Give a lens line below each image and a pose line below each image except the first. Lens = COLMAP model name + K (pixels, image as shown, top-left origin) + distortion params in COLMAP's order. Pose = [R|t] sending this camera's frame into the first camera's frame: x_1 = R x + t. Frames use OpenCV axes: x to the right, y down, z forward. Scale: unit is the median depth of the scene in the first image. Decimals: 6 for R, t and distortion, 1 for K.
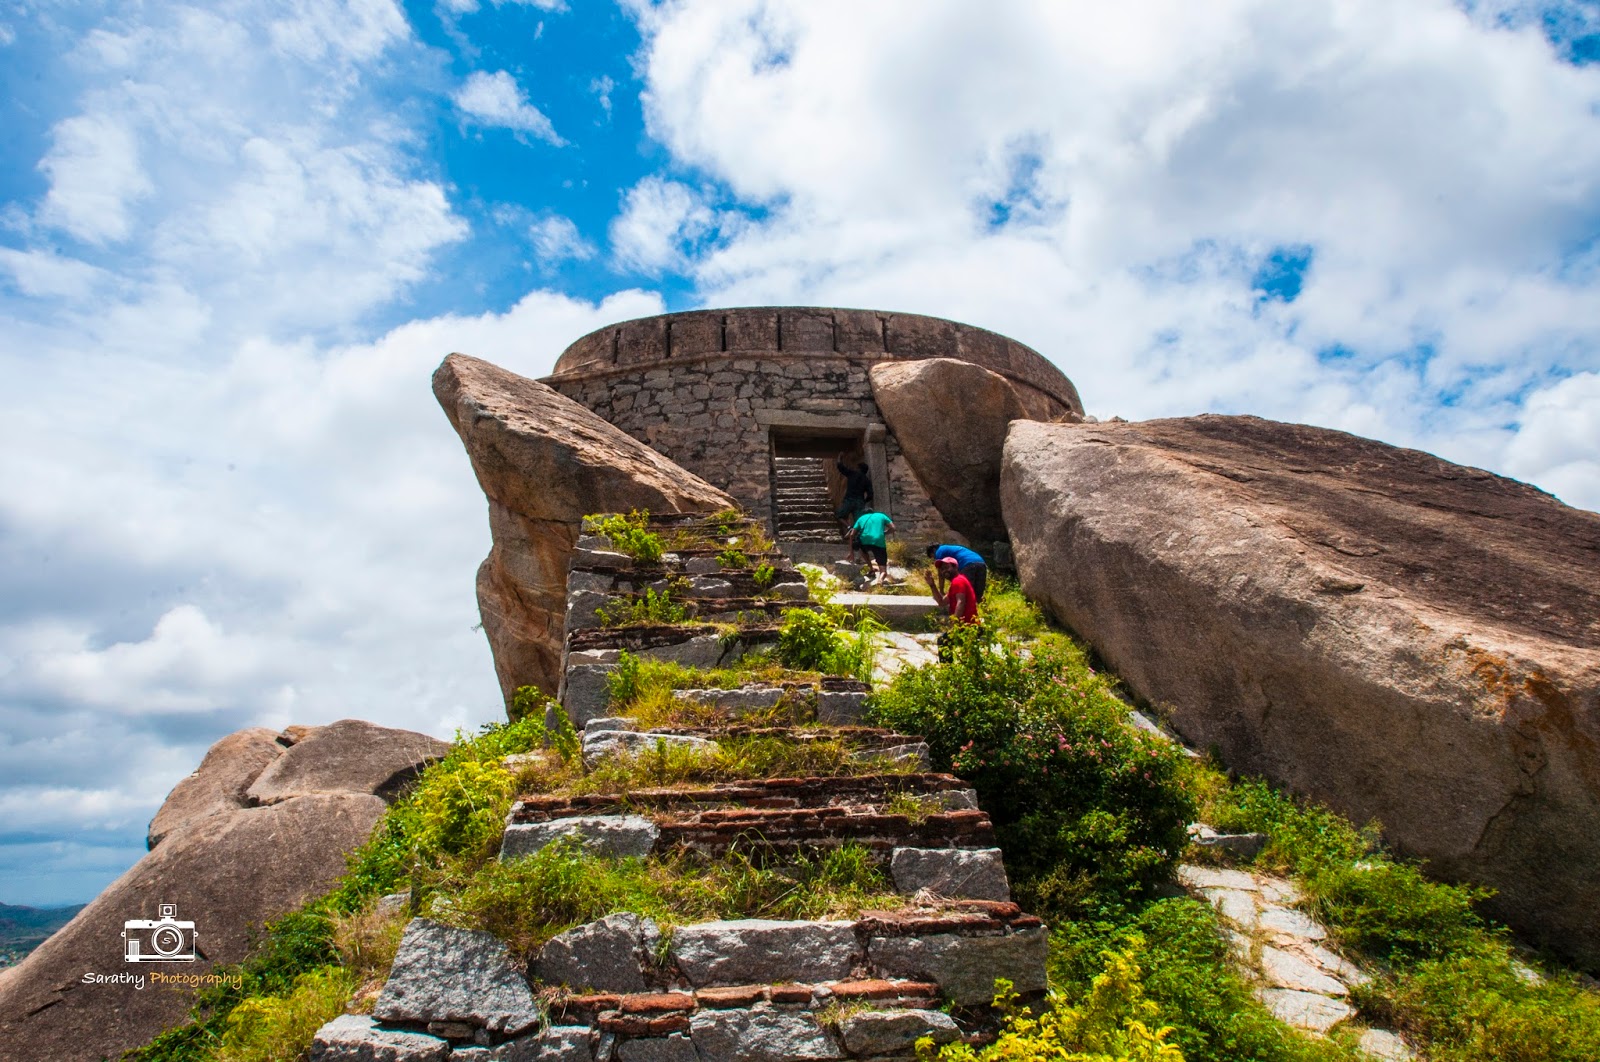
lens RADIAL K [[999.3, 0, 800.0], [0, 999.3, 531.0], [0, 0, 1]] dist [-0.030187, 0.003738]
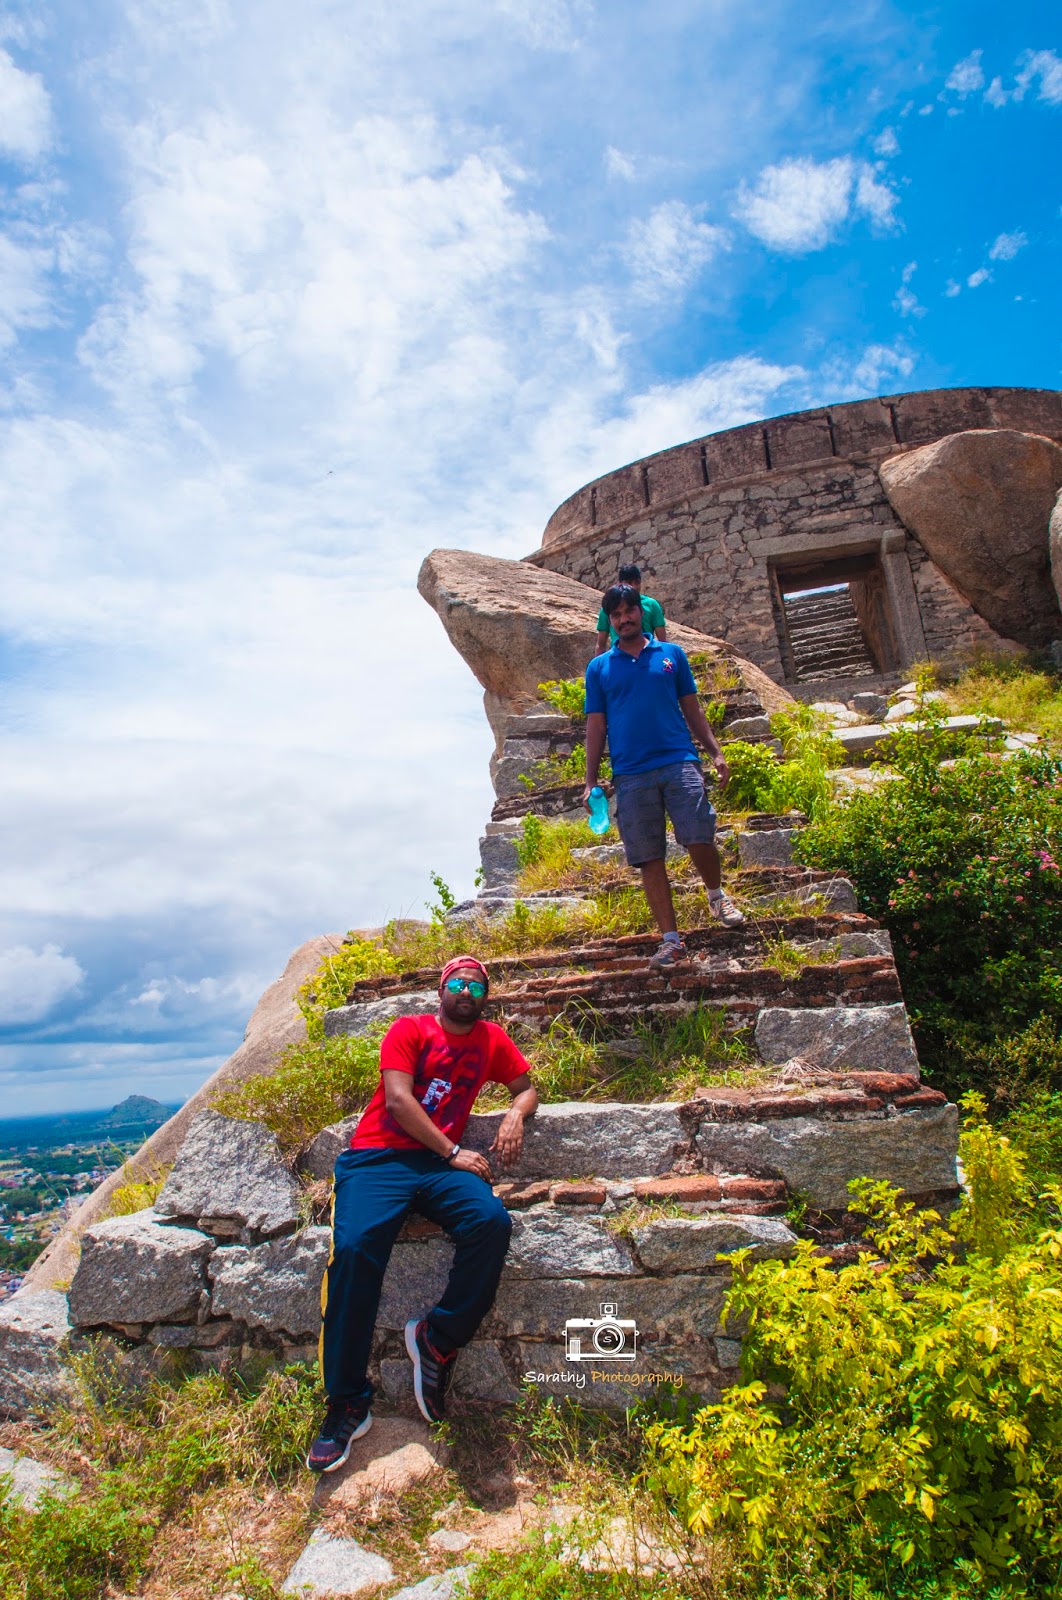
lens RADIAL K [[999.3, 0, 530.9], [0, 999.3, 836.7], [0, 0, 1]] dist [-0.030187, 0.003738]
pose [[0.927955, -0.110108, -0.356056, 0.174889], [0.153149, 0.983631, 0.094955, 0.065008], [0.339773, -0.142643, 0.929628, 0.181277]]
